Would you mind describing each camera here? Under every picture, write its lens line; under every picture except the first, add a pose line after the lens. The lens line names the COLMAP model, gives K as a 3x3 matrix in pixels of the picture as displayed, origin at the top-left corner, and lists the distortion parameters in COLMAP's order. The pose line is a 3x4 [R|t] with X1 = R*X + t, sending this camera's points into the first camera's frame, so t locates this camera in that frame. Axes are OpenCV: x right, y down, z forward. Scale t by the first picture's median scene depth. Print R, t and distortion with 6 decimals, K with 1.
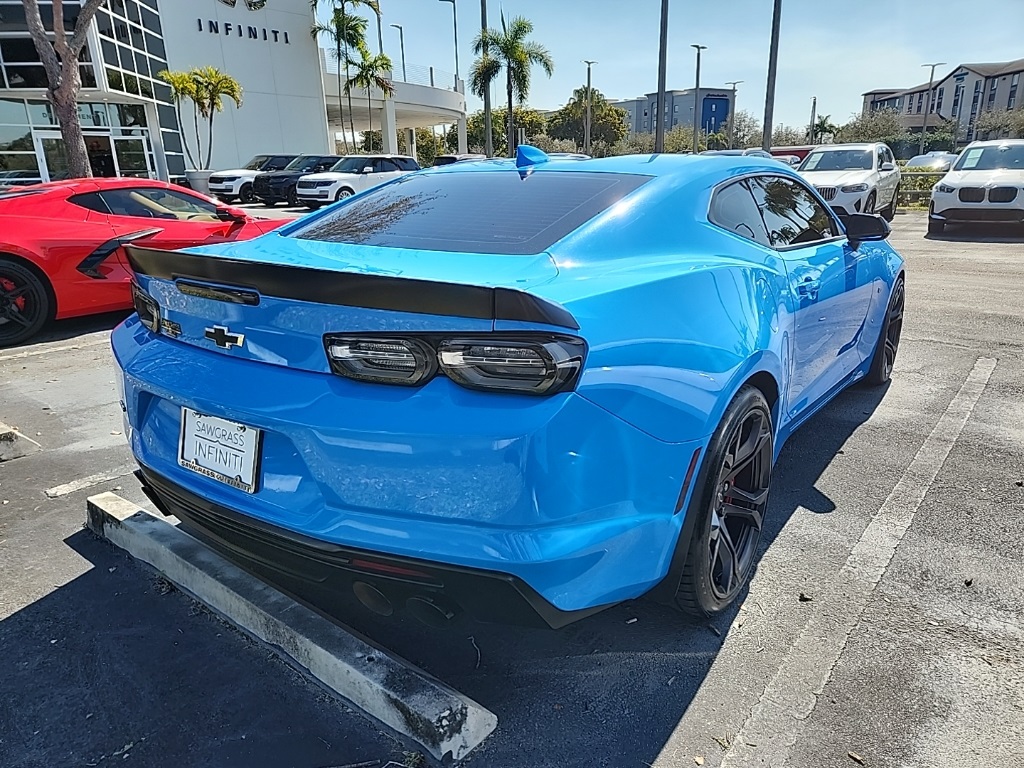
lens RADIAL K [[668.9, 0, 543.6], [0, 668.9, 366.5], [0, 0, 1]] dist [0.059548, -0.049037]
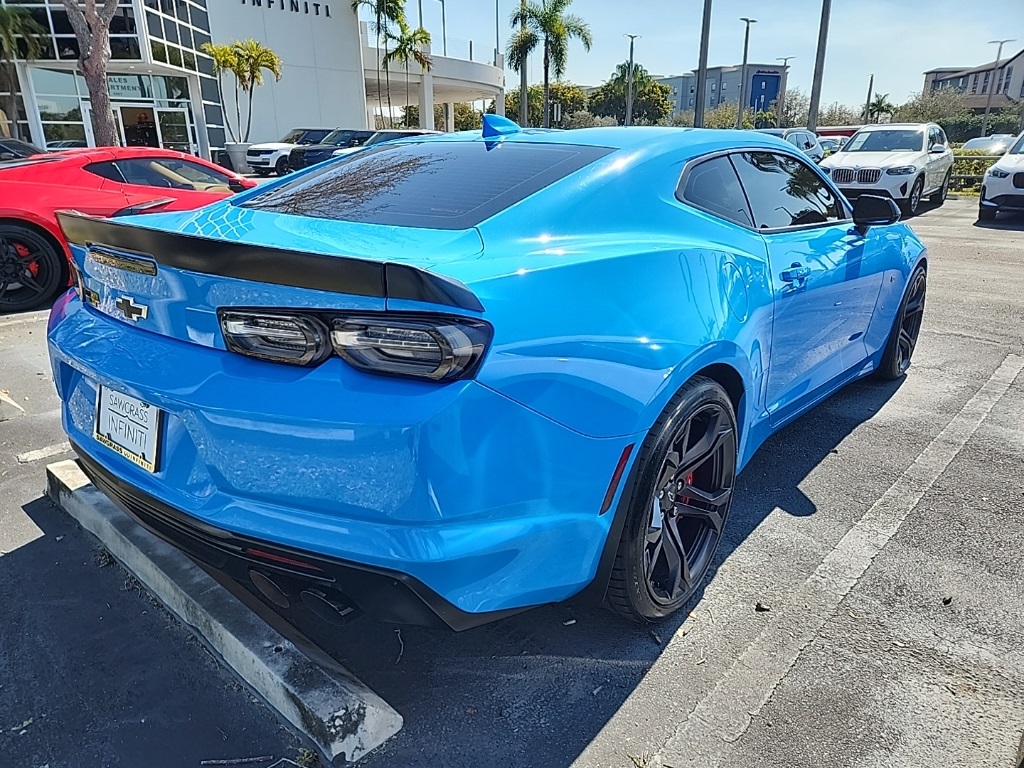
lens RADIAL K [[668.9, 0, 543.6], [0, 668.9, 366.5], [0, 0, 1]] dist [0.059548, -0.049037]
pose [[0.997391, 0.035205, -0.063029, 0.107141], [-0.033386, 0.999002, 0.029678, -0.005744], [0.064011, -0.027496, 0.997570, 0.049611]]
